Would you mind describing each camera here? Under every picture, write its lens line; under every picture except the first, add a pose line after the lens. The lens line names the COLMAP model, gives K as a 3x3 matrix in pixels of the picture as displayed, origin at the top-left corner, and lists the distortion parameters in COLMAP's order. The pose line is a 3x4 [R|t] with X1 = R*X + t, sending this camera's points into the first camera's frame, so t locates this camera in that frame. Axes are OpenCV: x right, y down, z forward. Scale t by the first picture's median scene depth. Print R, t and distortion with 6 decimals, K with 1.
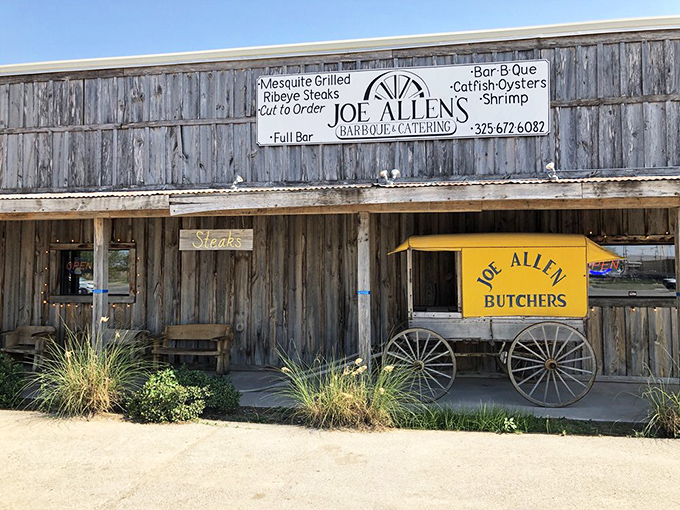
lens RADIAL K [[548.2, 0, 340.0], [0, 548.2, 255.0], [0, 0, 1]] dist [-0.020580, 0.057061]
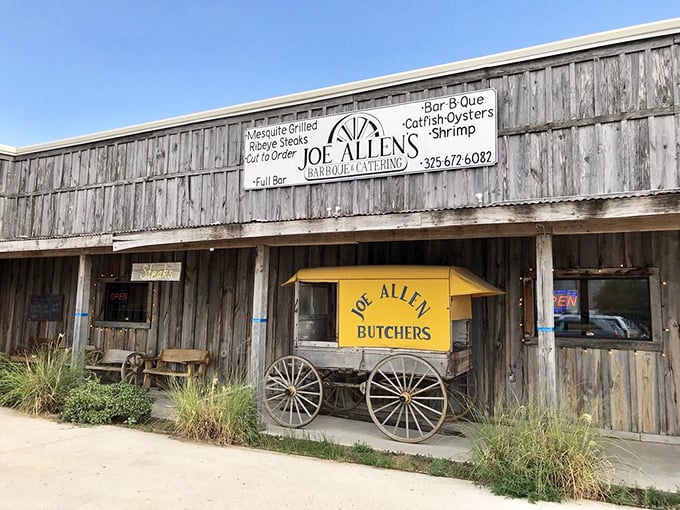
lens RADIAL K [[541.6, 0, 340.0], [0, 541.6, 255.0], [0, 0, 1]] dist [0.009799, 0.000169]
pose [[0.951960, -0.010018, -0.306060, 0.402988], [-0.013726, 0.997064, -0.075331, 0.013916], [0.305916, 0.075913, 0.949027, 0.023371]]
